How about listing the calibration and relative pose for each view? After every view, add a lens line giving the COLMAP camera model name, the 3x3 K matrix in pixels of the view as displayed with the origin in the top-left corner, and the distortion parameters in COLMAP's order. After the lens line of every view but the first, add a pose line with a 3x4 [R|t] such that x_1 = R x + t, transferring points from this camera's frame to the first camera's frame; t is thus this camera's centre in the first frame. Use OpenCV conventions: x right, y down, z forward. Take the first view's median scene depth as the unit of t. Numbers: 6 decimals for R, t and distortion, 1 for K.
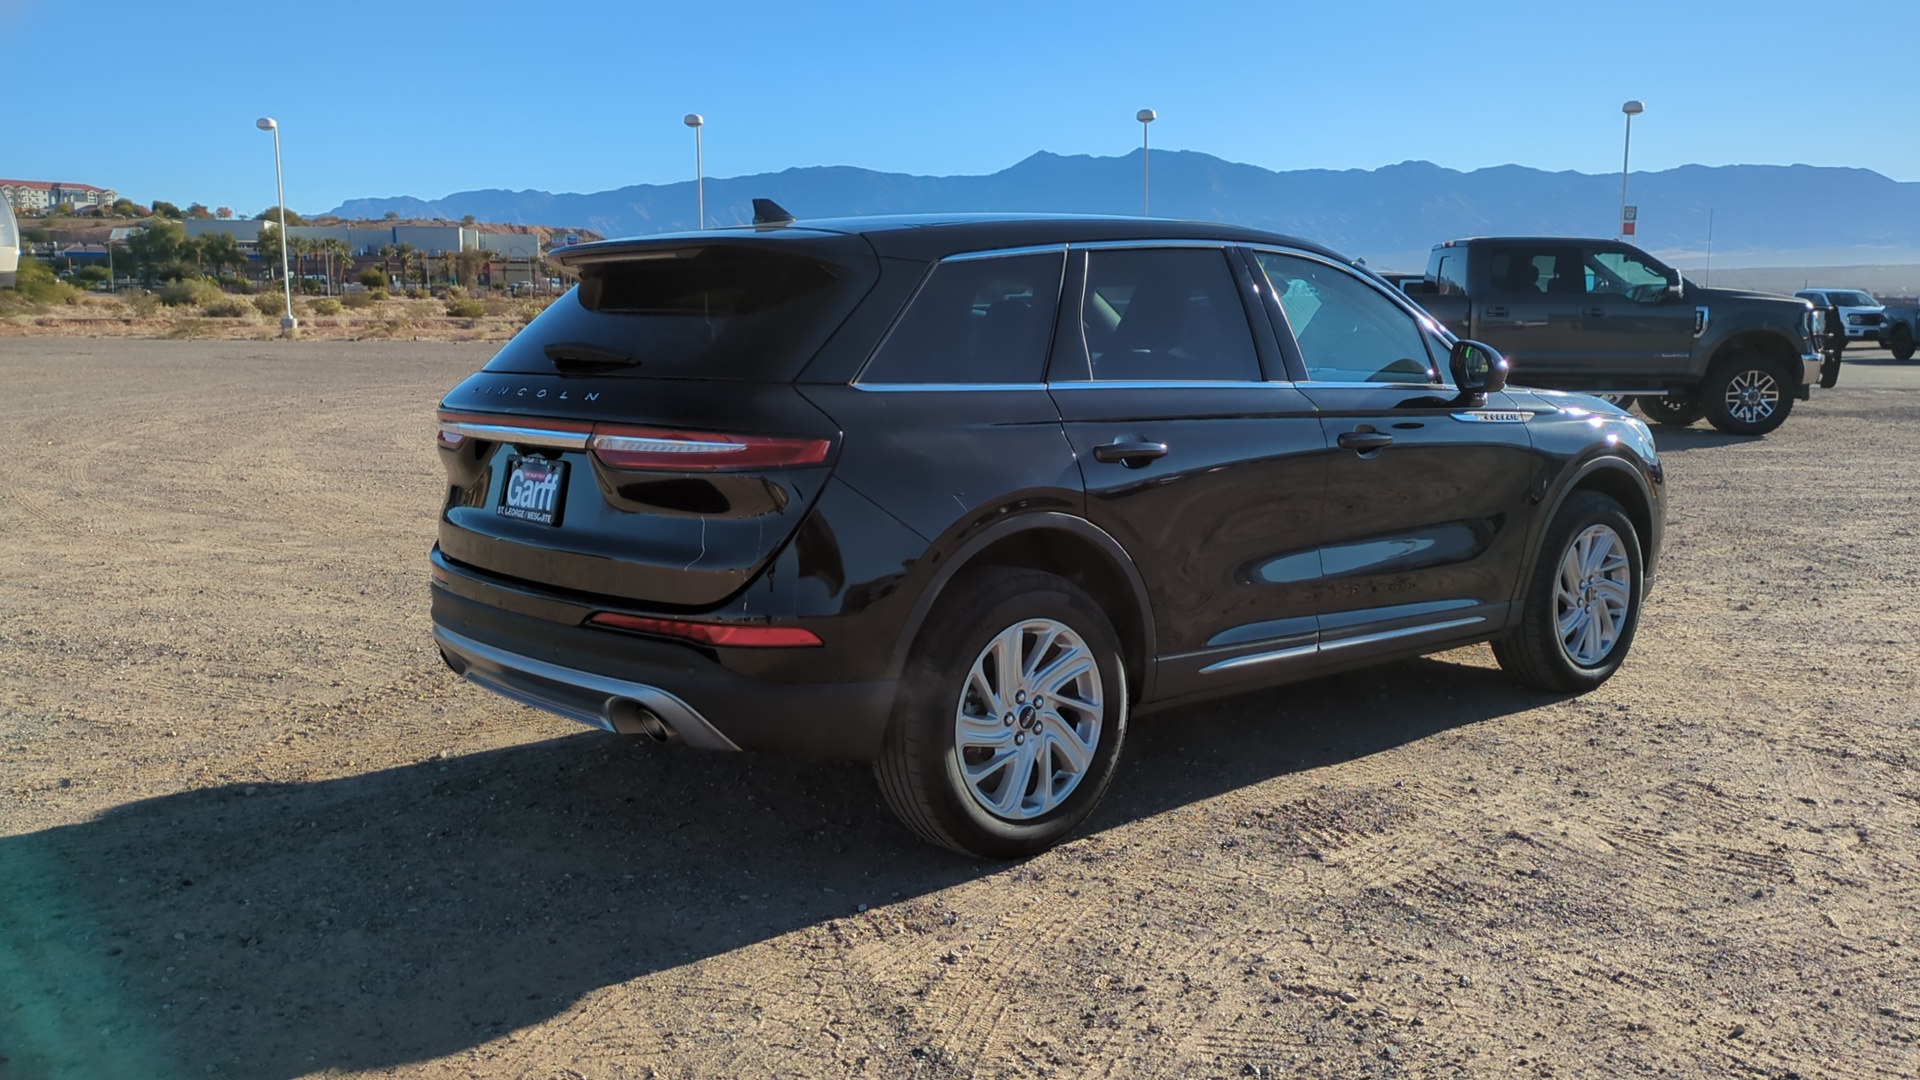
lens RADIAL K [[1644.3, 0, 969.7], [0, 1644.3, 542.2], [0, 0, 1]] dist [0.072286, -0.101254]
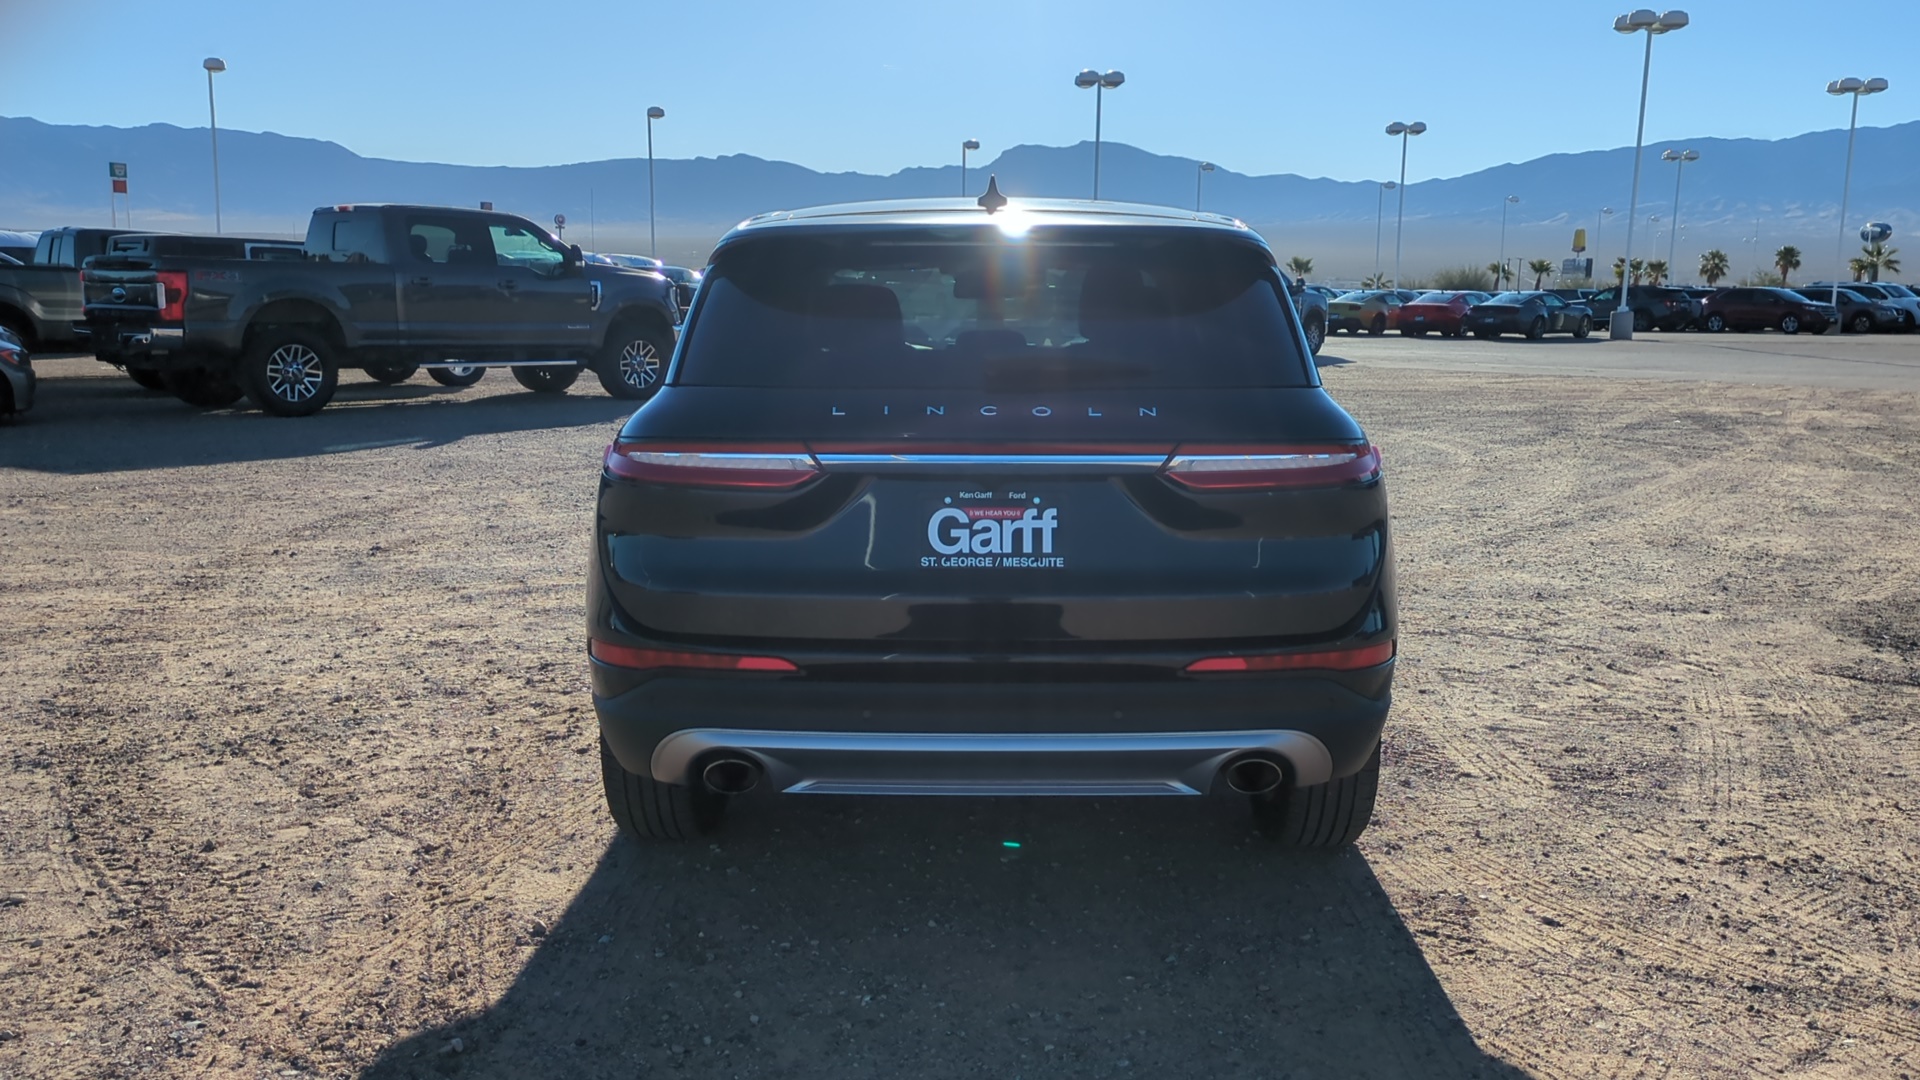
lens RADIAL K [[1651.5, 0, 965.9], [0, 1651.5, 540.6], [0, 0, 1]] dist [0.087425, -0.104641]
pose [[0.667037, -0.107128, 0.737282, -0.874449], [0.093203, 0.993833, 0.060082, -0.077377], [-0.739172, 0.028640, 0.672908, 0.467704]]
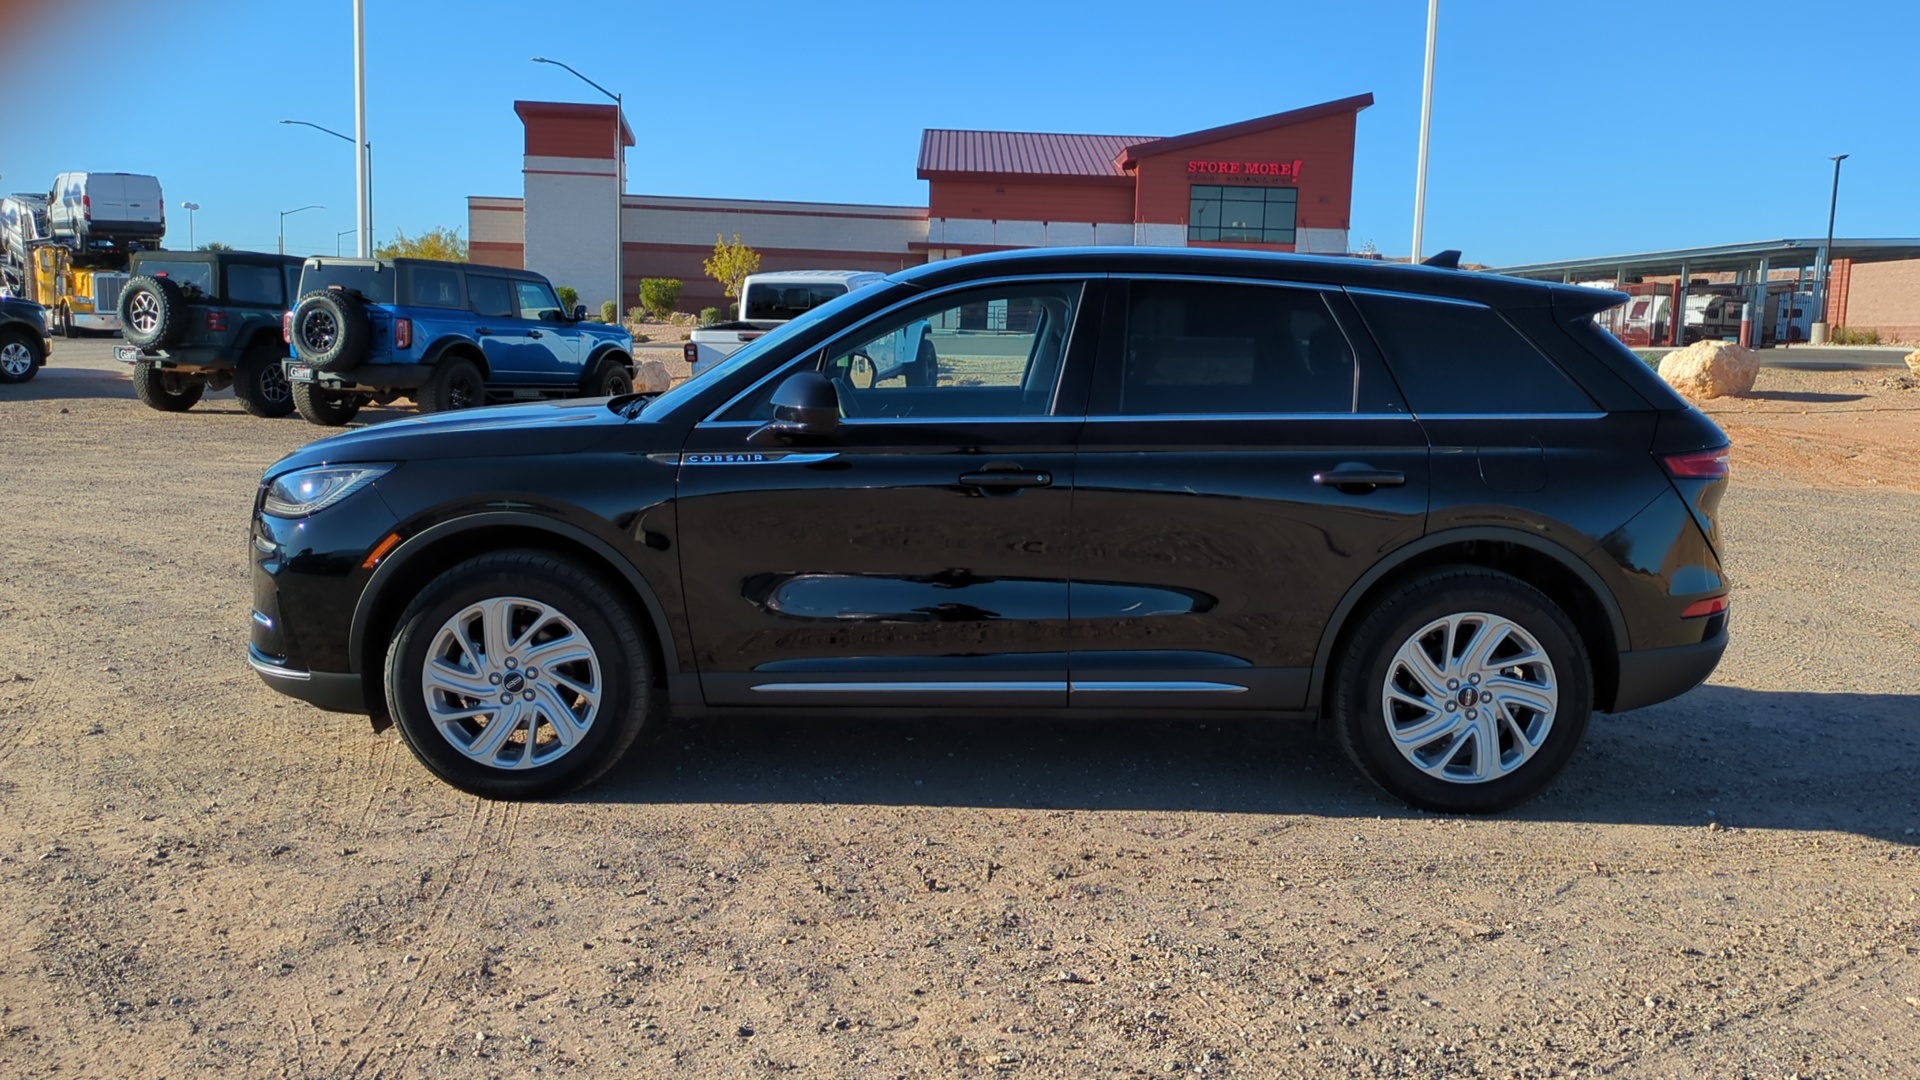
lens RADIAL K [[1651.5, 0, 965.9], [0, 1651.5, 540.6], [0, 0, 1]] dist [0.087425, -0.104641]
pose [[-0.763012, -0.107368, 0.637405, -0.718086], [0.066044, 0.967998, 0.242113, -0.354706], [-0.643002, 0.226832, -0.731502, 2.389455]]
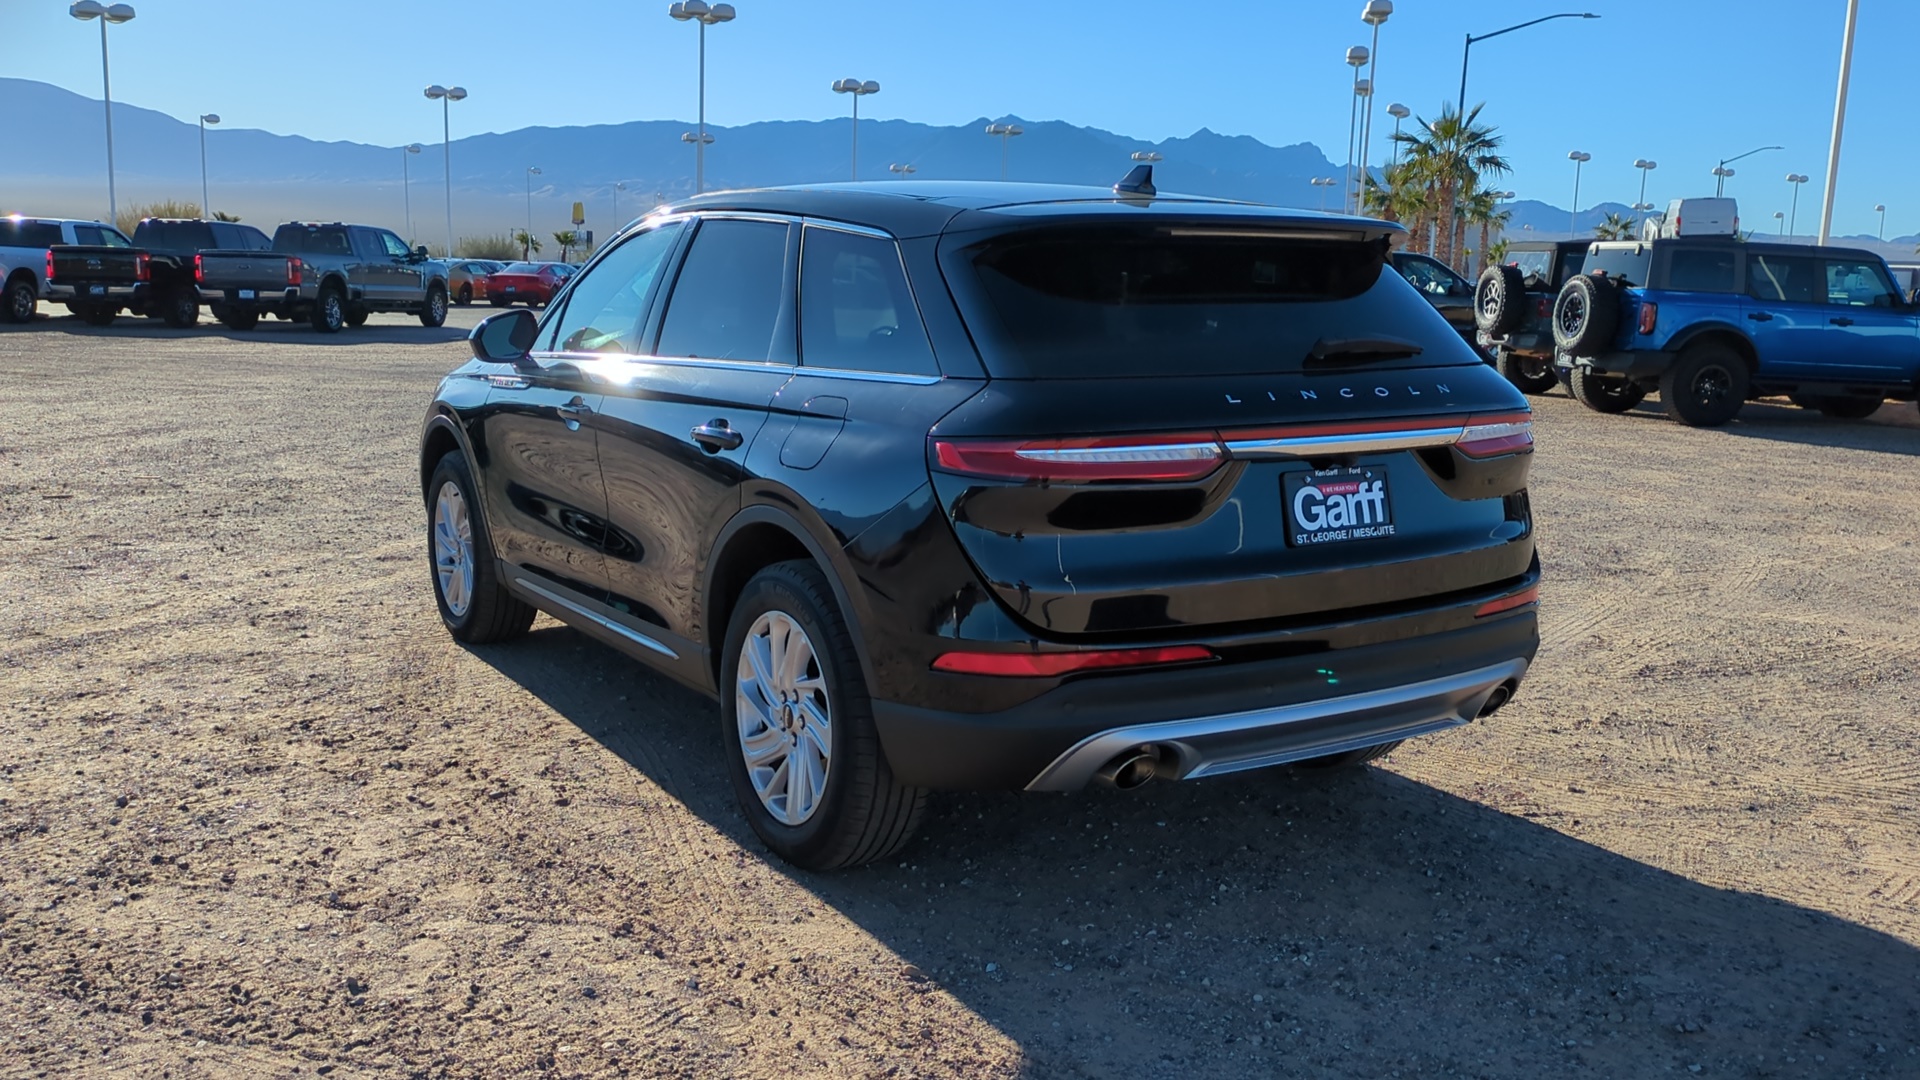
lens RADIAL K [[1652.6, 0, 979.6], [0, 1652.6, 534.7], [0, 0, 1]] dist [0.102545, -0.132595]
pose [[0.144747, -0.153402, 0.977505, -1.152117], [0.116924, 0.983639, 0.137051, -0.159108], [-0.982536, 0.094456, 0.160316, 1.052279]]
